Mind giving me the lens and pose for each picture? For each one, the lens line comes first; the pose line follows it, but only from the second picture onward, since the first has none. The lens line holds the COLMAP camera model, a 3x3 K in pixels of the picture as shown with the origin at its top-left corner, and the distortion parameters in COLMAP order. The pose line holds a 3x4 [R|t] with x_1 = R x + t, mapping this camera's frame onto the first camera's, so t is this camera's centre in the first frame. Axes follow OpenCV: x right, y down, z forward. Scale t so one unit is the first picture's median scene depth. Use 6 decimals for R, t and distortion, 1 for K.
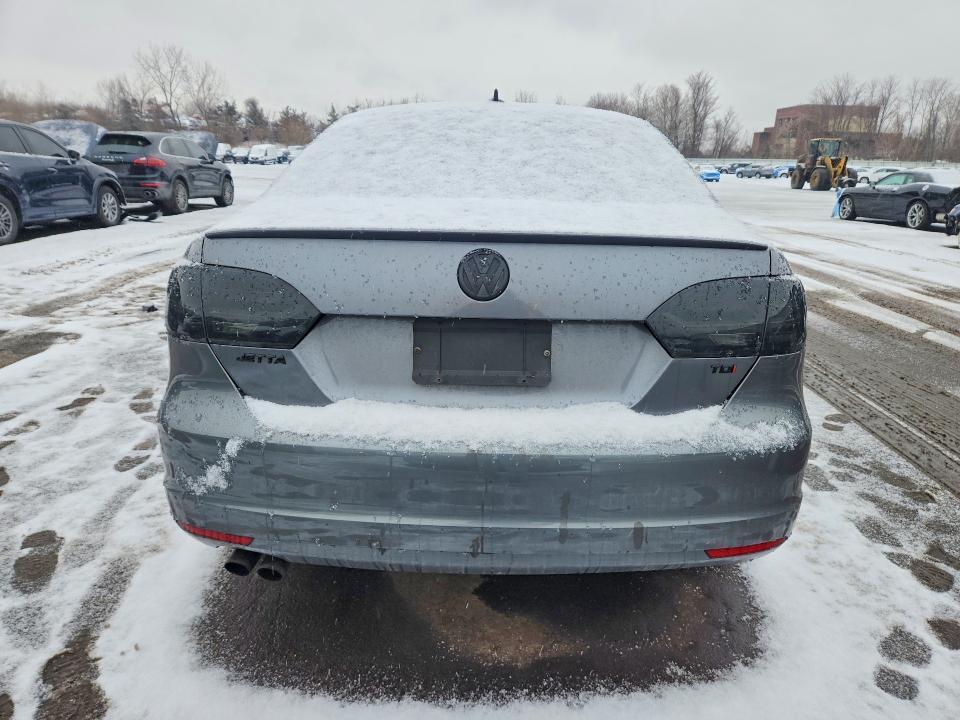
lens RADIAL K [[682.1, 0, 480.0], [0, 682.1, 360.0], [0, 0, 1]] dist [0.003976, -0.000782]
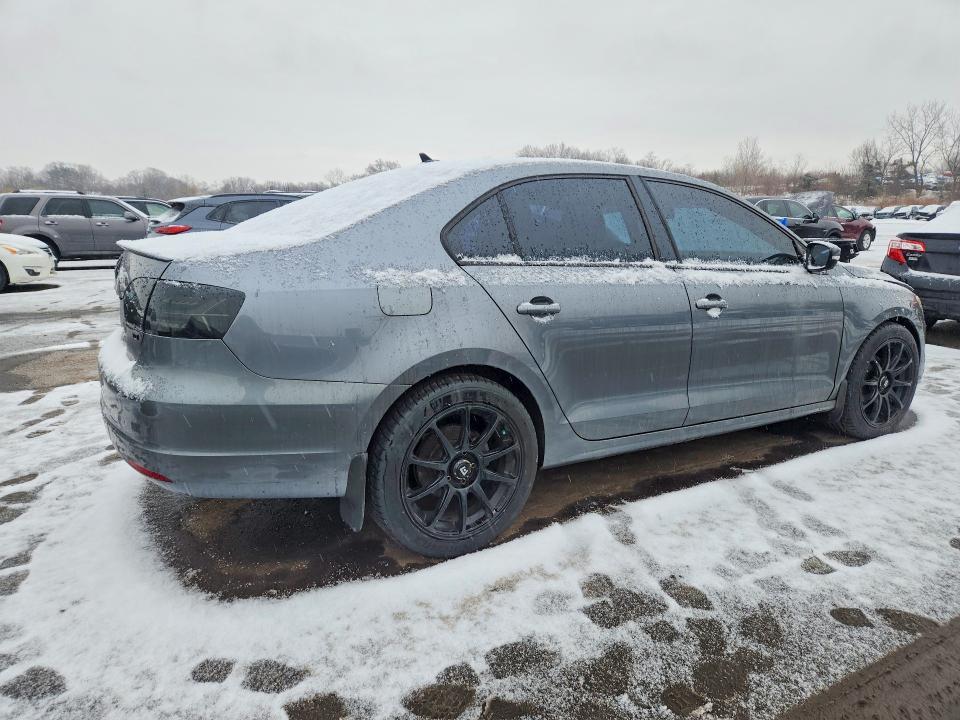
lens RADIAL K [[665.0, 0, 480.0], [0, 665.0, 360.0], [0, 0, 1]] dist [0.032159, 0.001017]
pose [[0.494804, 0.159638, -0.854216, 0.939770], [-0.231384, 0.971699, 0.047564, -0.090156], [0.837634, 0.174117, 0.517738, 0.404696]]
